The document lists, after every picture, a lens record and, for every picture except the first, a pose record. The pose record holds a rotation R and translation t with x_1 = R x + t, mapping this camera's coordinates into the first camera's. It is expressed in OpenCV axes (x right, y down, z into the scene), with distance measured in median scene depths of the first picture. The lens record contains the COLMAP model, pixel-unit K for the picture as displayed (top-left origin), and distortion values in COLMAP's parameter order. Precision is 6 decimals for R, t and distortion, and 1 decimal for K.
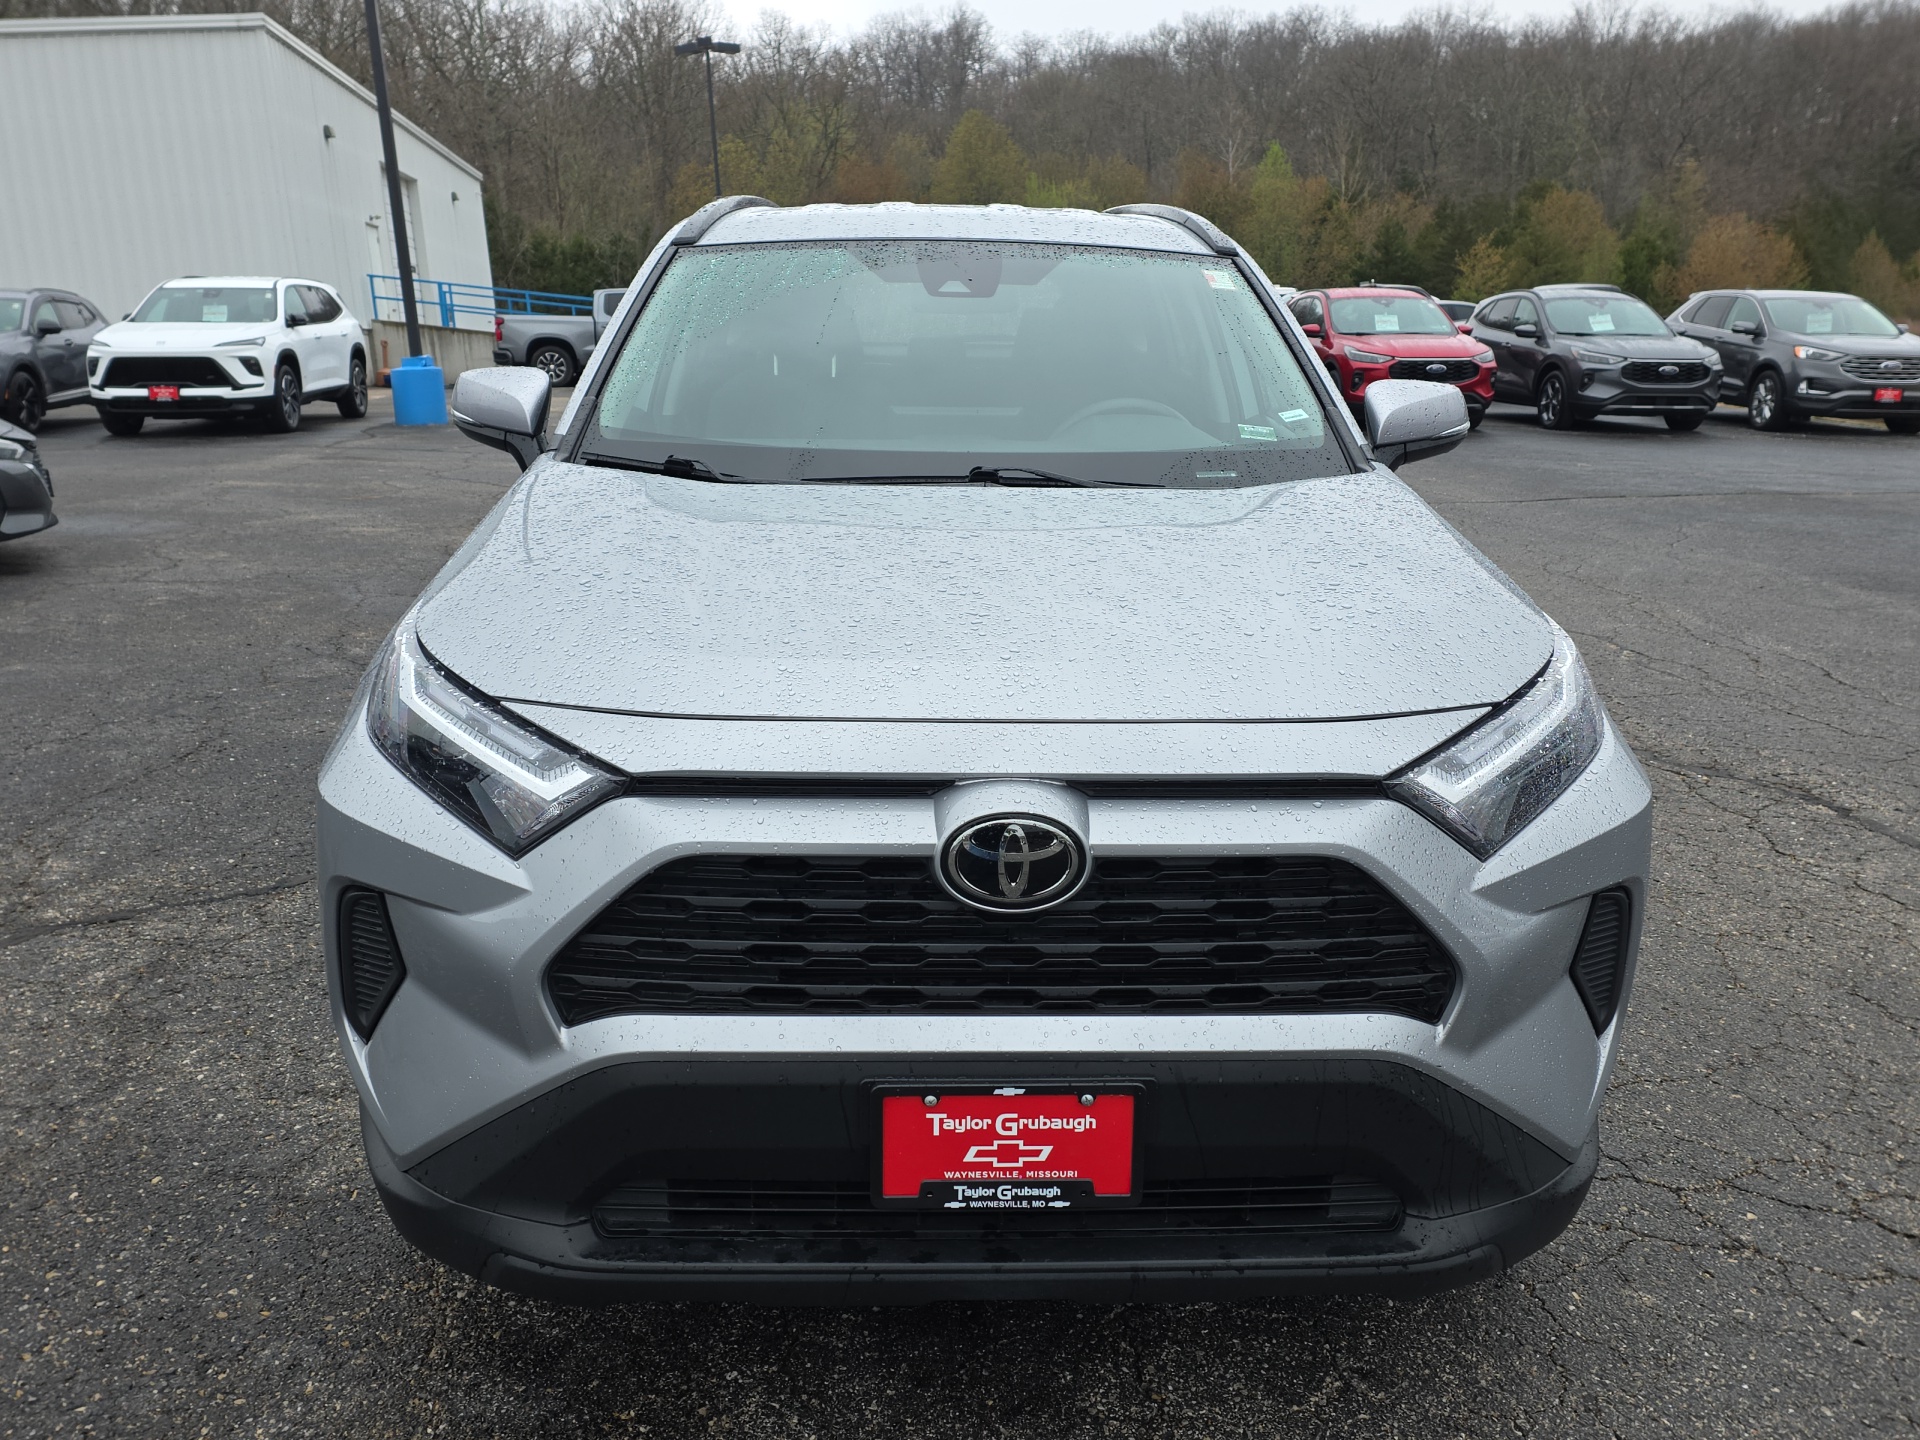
lens RADIAL K [[1586.7, 0, 949.0], [0, 1586.7, 669.3], [0, 0, 1]] dist [0.093015, -0.087936]
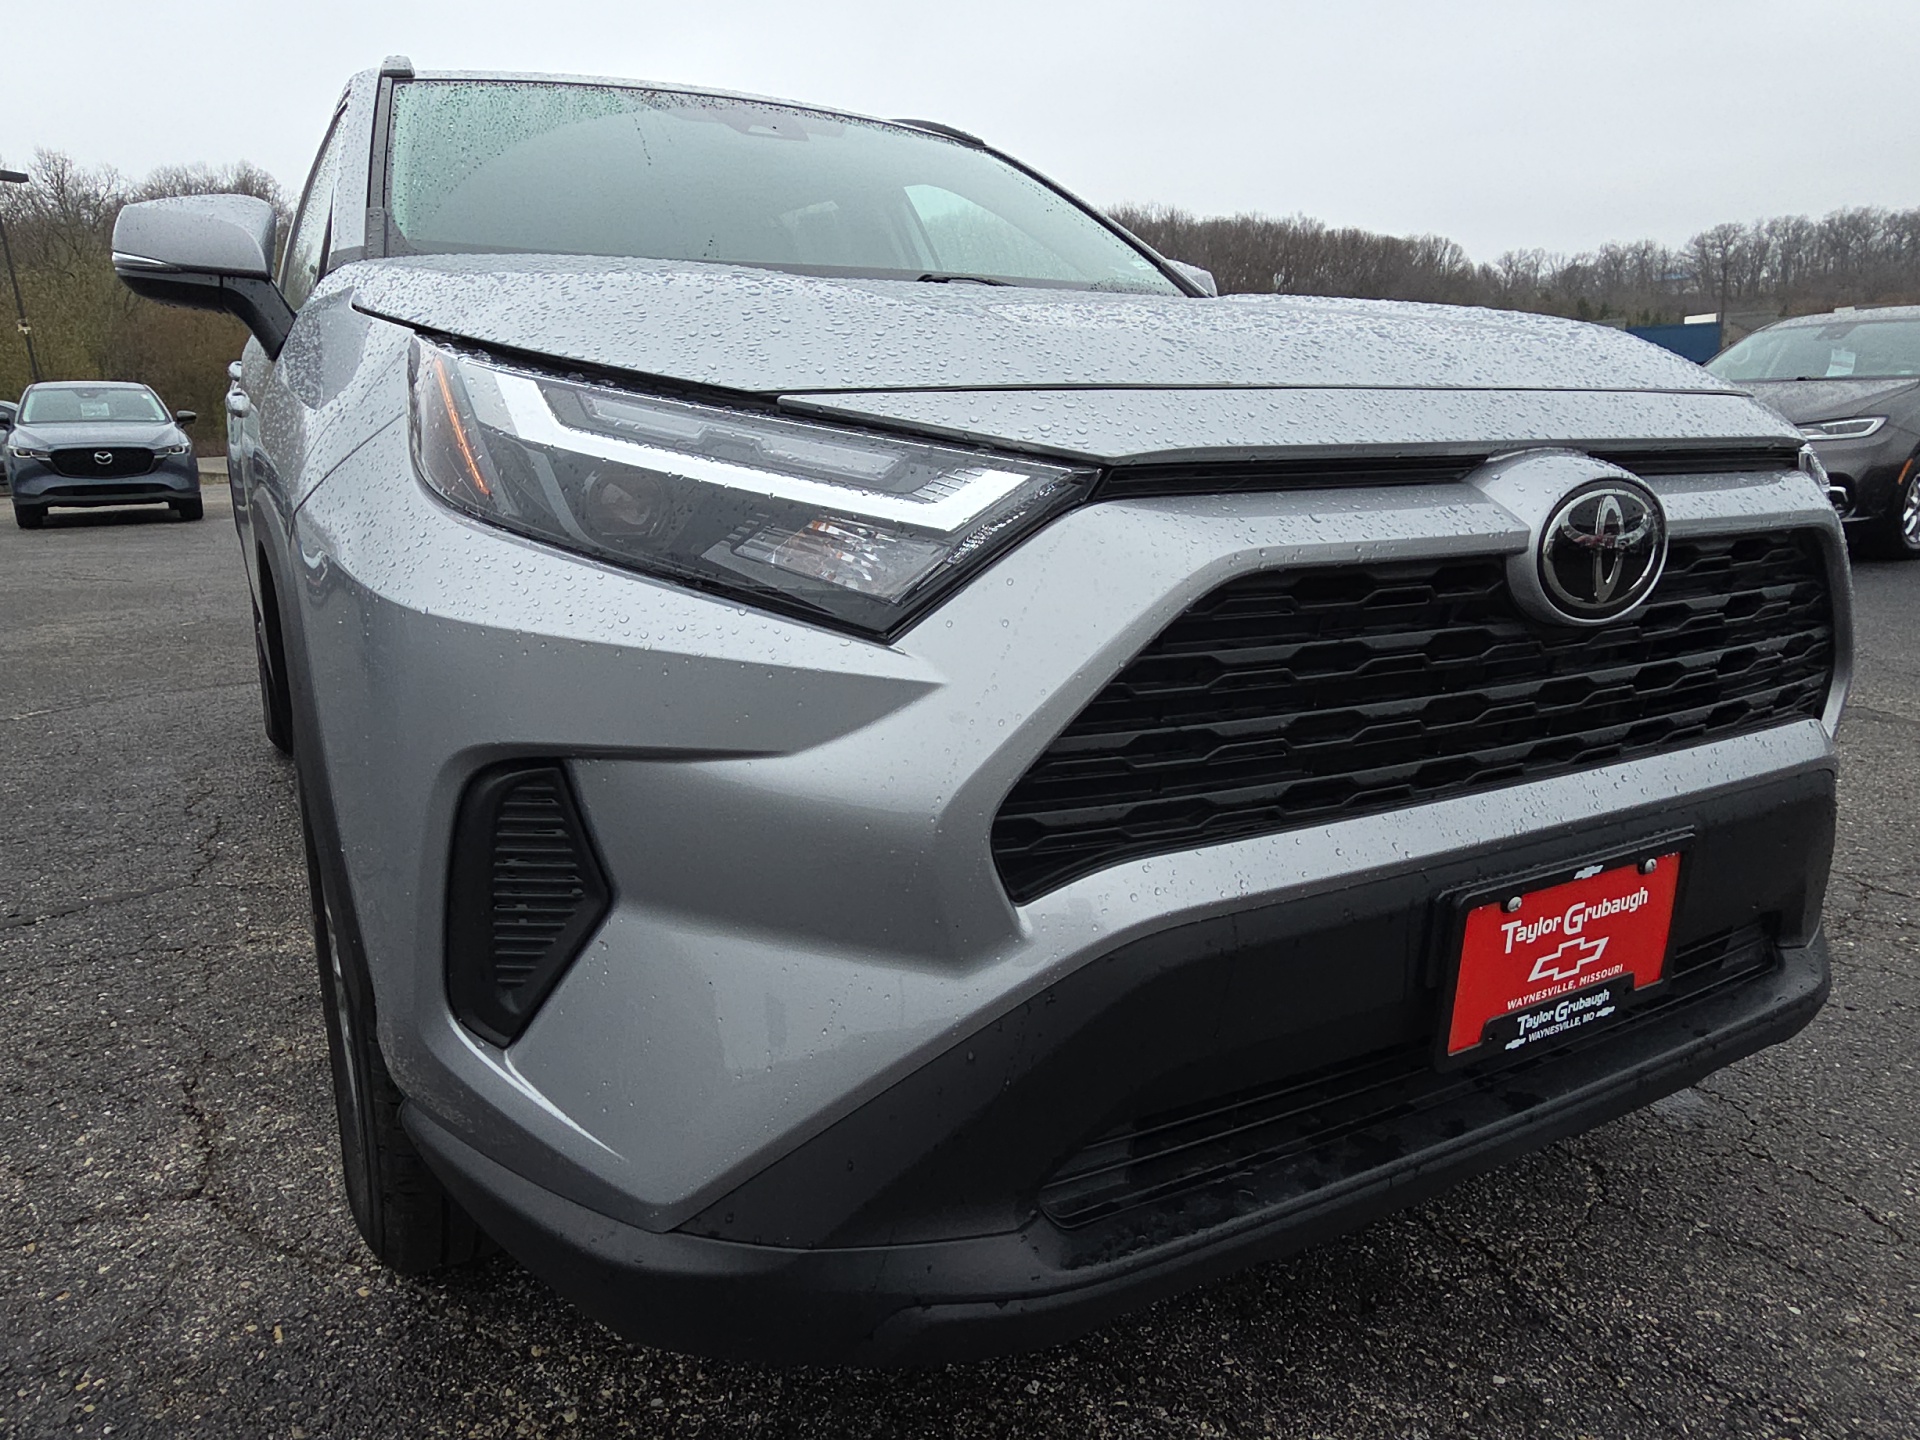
lens RADIAL K [[1282.1, 0, 941.9], [0, 1282.1, 709.2], [0, 0, 1]] dist [0.006151, -0.000350]
pose [[0.889925, -0.119652, 0.440134, -0.360787], [0.122431, 0.992229, 0.022191, 0.104021], [-0.439369, 0.034137, 0.897658, 0.442849]]
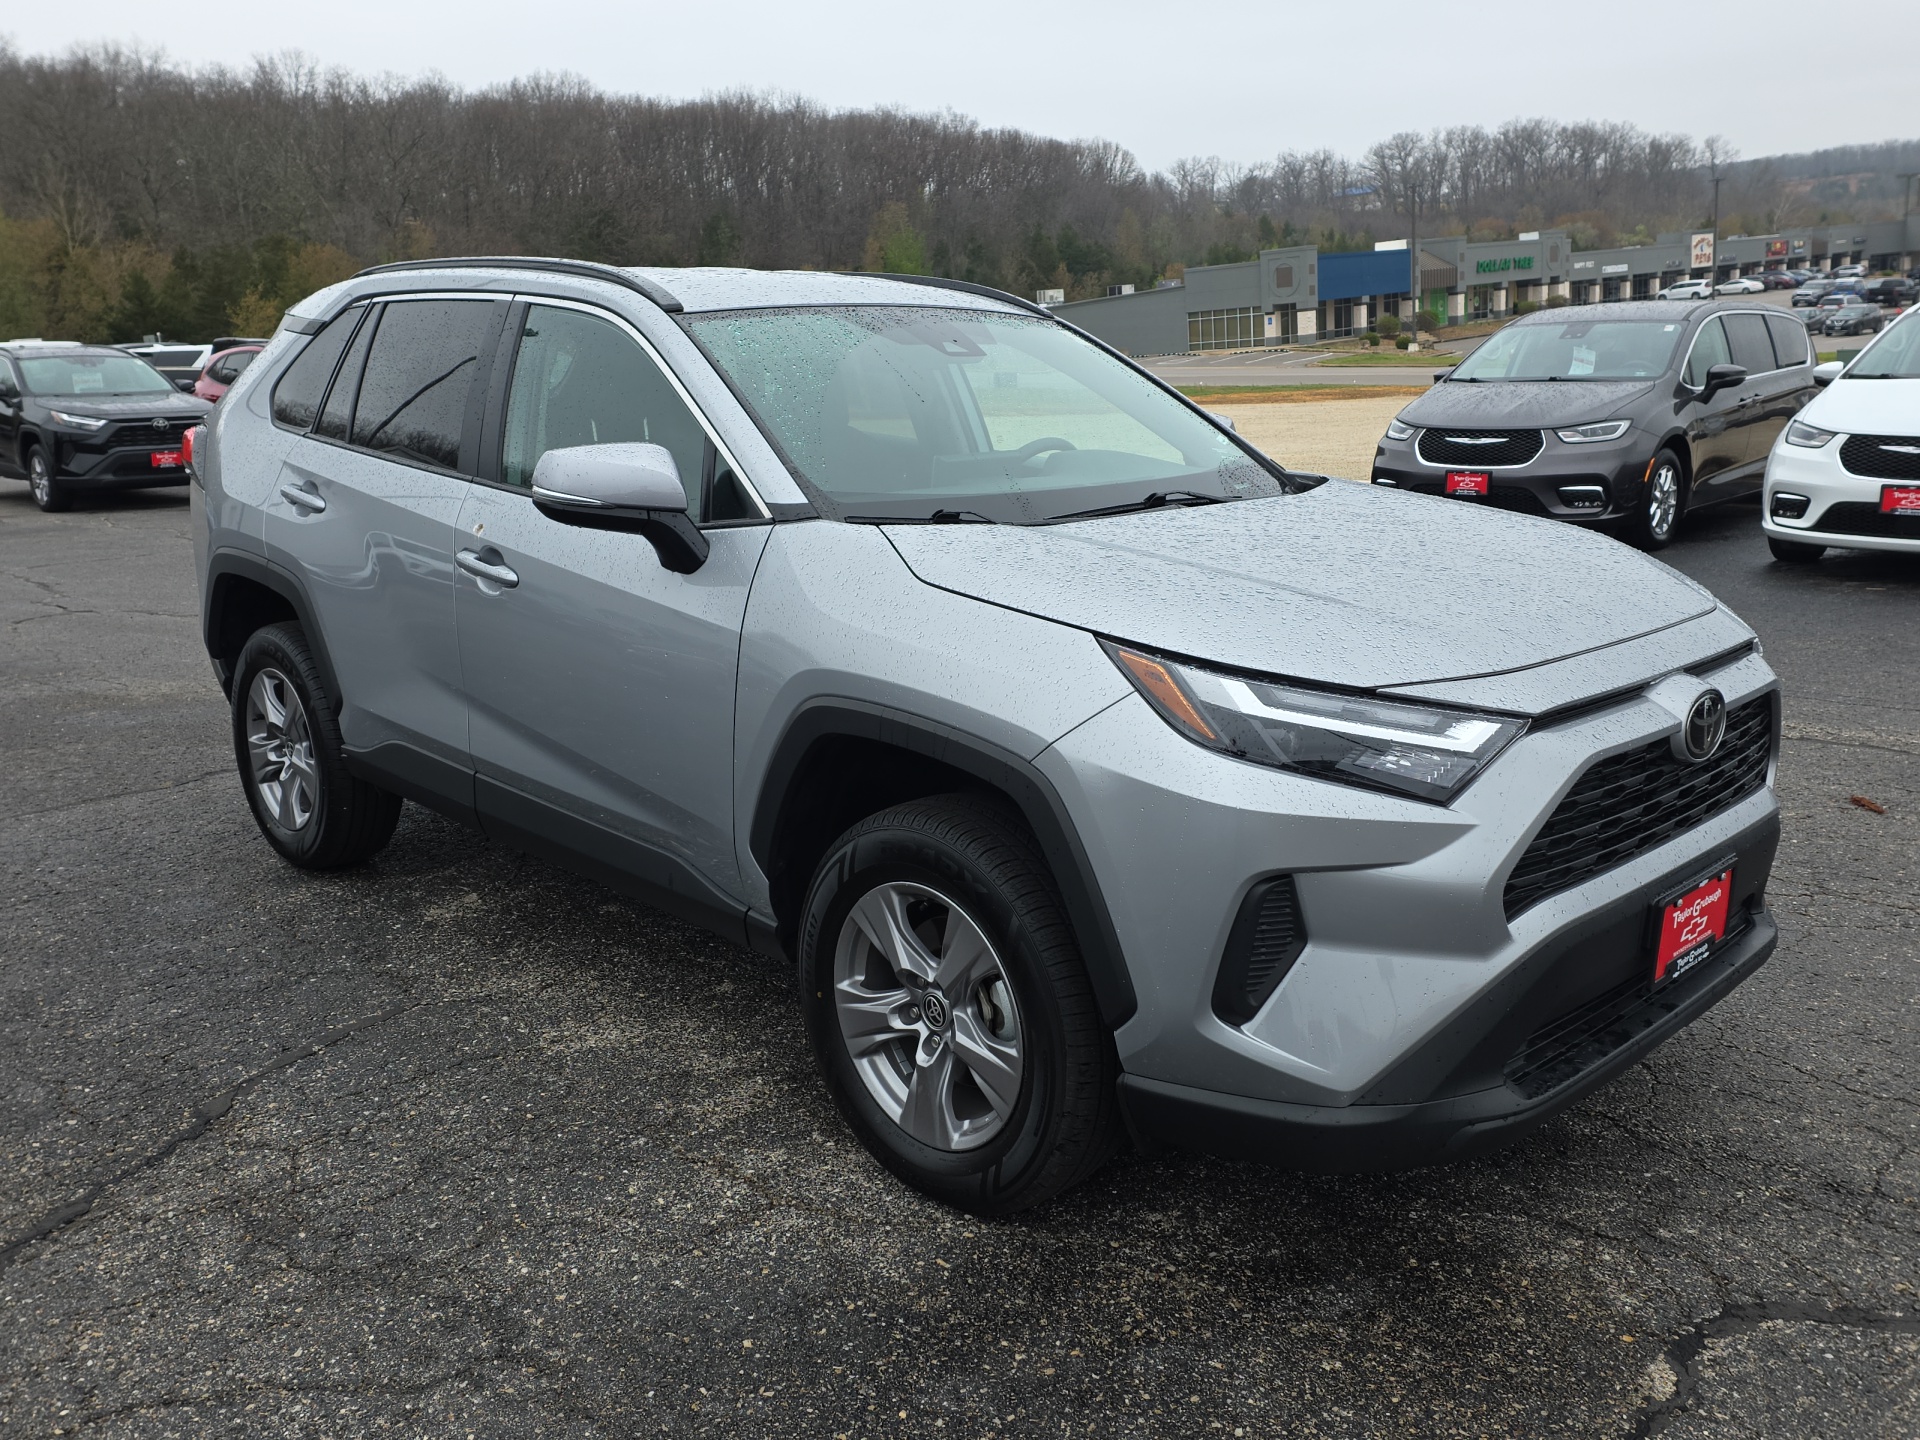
lens RADIAL K [[1586.7, 0, 967.6], [0, 1586.7, 680.0], [0, 0, 1]] dist [0.093015, -0.087936]
pose [[0.735588, -0.160851, 0.658056, -1.049730], [0.177024, 0.983290, 0.042468, -0.076310], [-0.653890, 0.085253, 0.751771, 0.232235]]
